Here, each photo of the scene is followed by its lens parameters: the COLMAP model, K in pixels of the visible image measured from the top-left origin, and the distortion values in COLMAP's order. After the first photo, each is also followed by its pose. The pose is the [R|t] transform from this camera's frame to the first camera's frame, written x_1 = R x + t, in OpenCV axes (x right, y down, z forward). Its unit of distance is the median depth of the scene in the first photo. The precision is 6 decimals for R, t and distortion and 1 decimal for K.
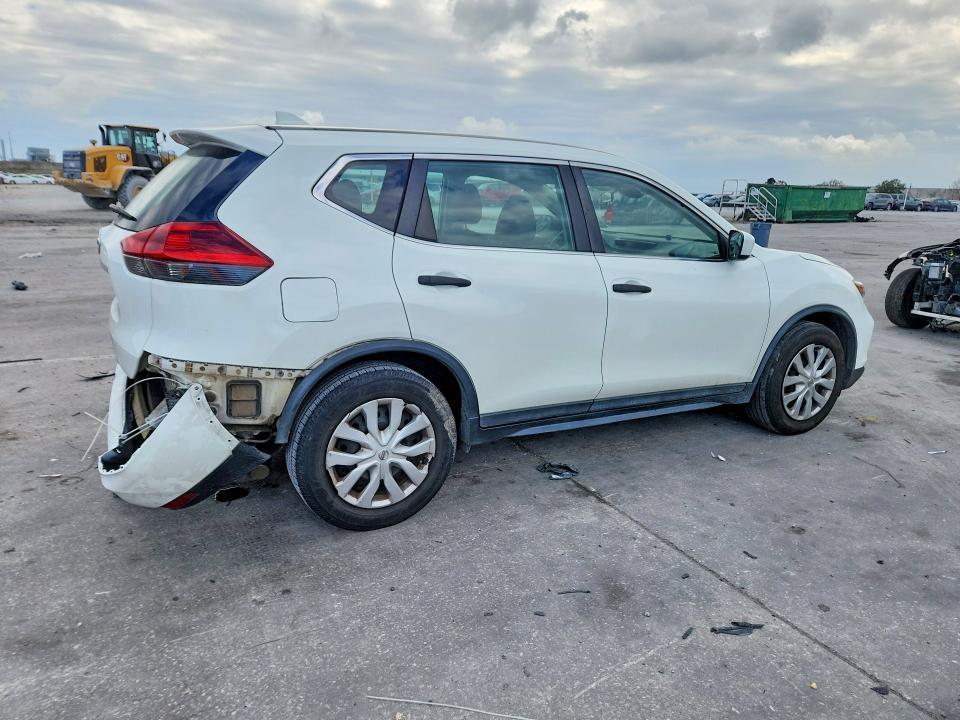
lens RADIAL K [[667.7, 0, 475.8], [0, 667.7, 359.3], [0, 0, 1]] dist [0.034422, -0.028251]
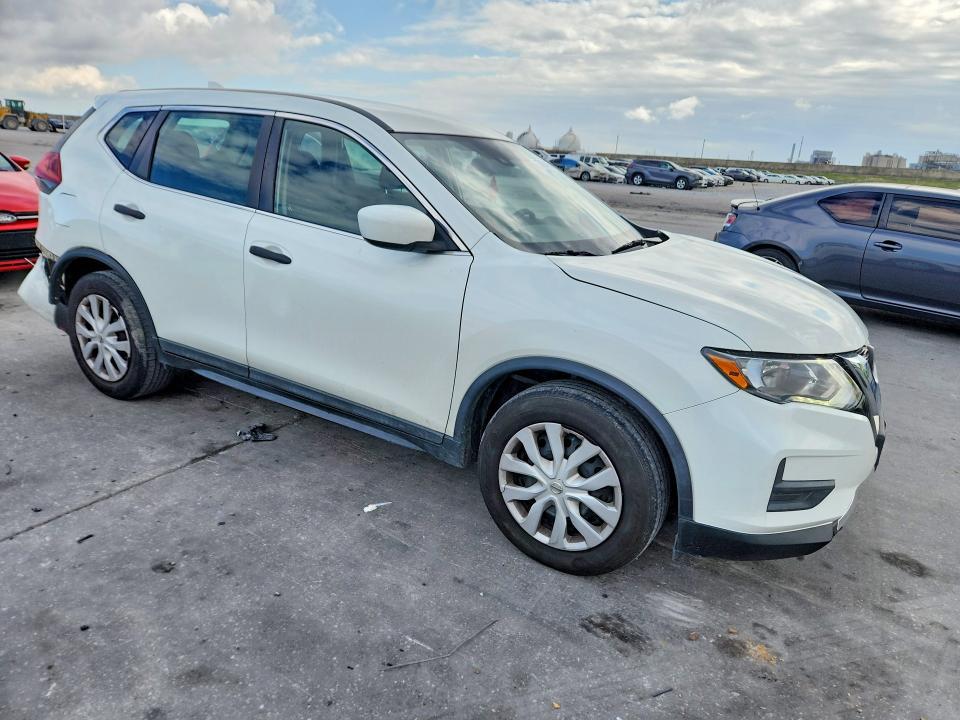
lens RADIAL K [[667.7, 0, 478.9], [0, 667.7, 361.8], [0, 0, 1]] dist [0.034422, -0.028251]
pose [[0.510713, 0.262911, -0.818566, 1.283004], [-0.264794, 0.953915, 0.141175, -0.190238], [0.817958, 0.144651, 0.556794, 0.849809]]
